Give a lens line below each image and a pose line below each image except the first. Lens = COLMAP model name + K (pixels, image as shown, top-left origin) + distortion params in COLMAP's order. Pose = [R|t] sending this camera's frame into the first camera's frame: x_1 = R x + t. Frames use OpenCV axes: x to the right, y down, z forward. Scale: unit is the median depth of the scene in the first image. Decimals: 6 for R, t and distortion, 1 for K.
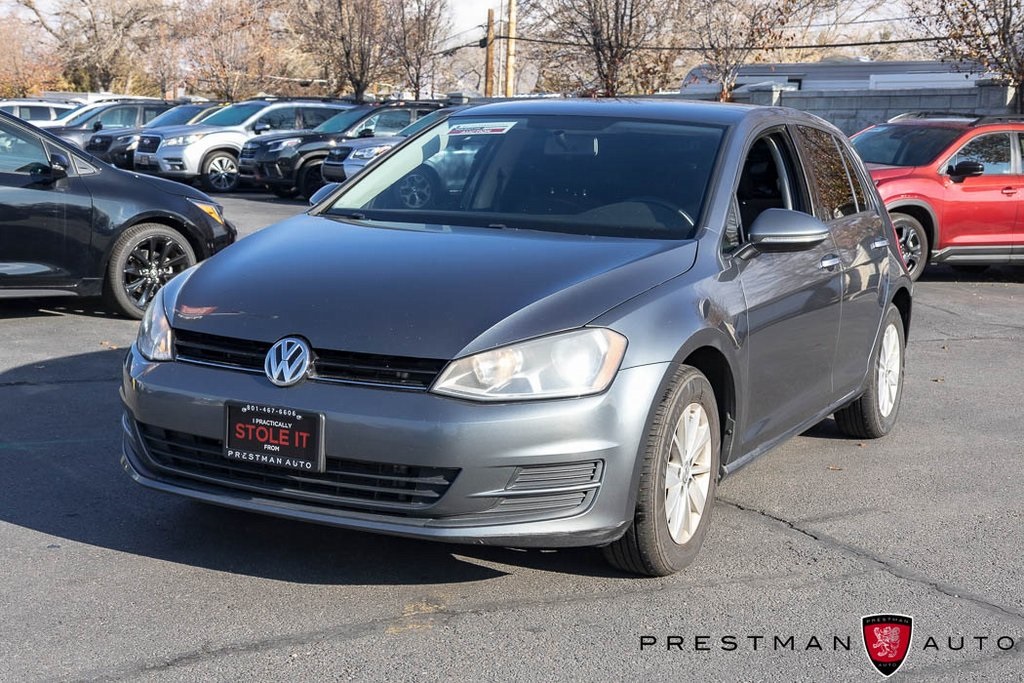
lens RADIAL K [[1543.8, 0, 513.7], [0, 1543.8, 339.0], [0, 0, 1]] dist [-0.032270, 0.000000]
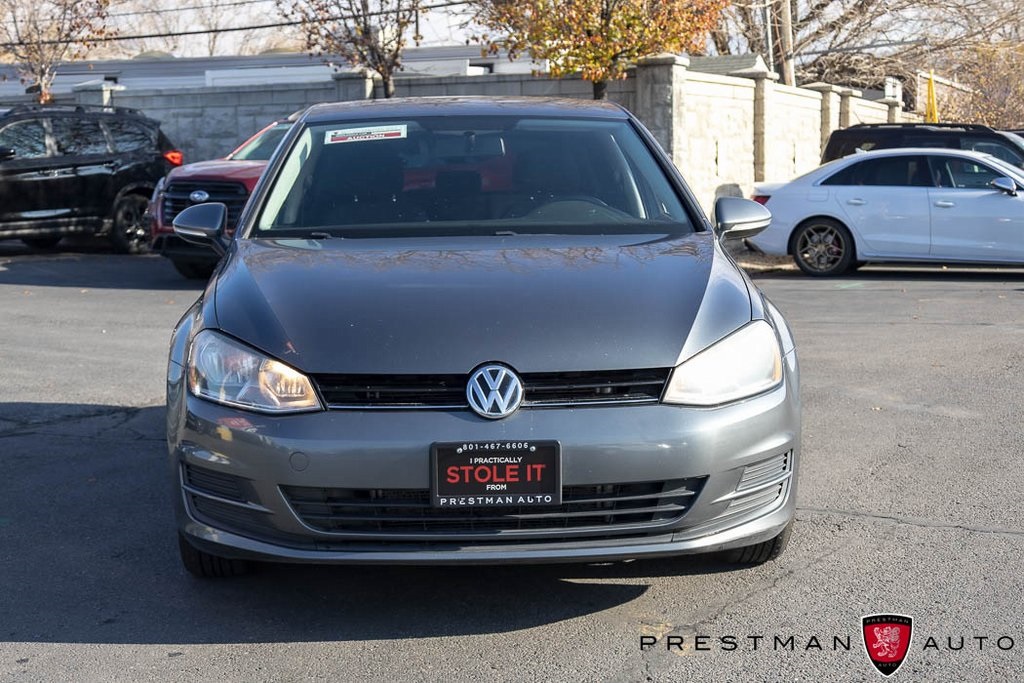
lens RADIAL K [[1647.3, 0, 512.0], [0, 1647.3, 342.1], [0, 0, 1]] dist [0.013836, 0.000000]
pose [[0.851633, -0.103487, 0.513821, -0.636027], [0.106987, 0.993997, 0.022871, -0.035519], [-0.513103, 0.035495, 0.857593, 0.159043]]
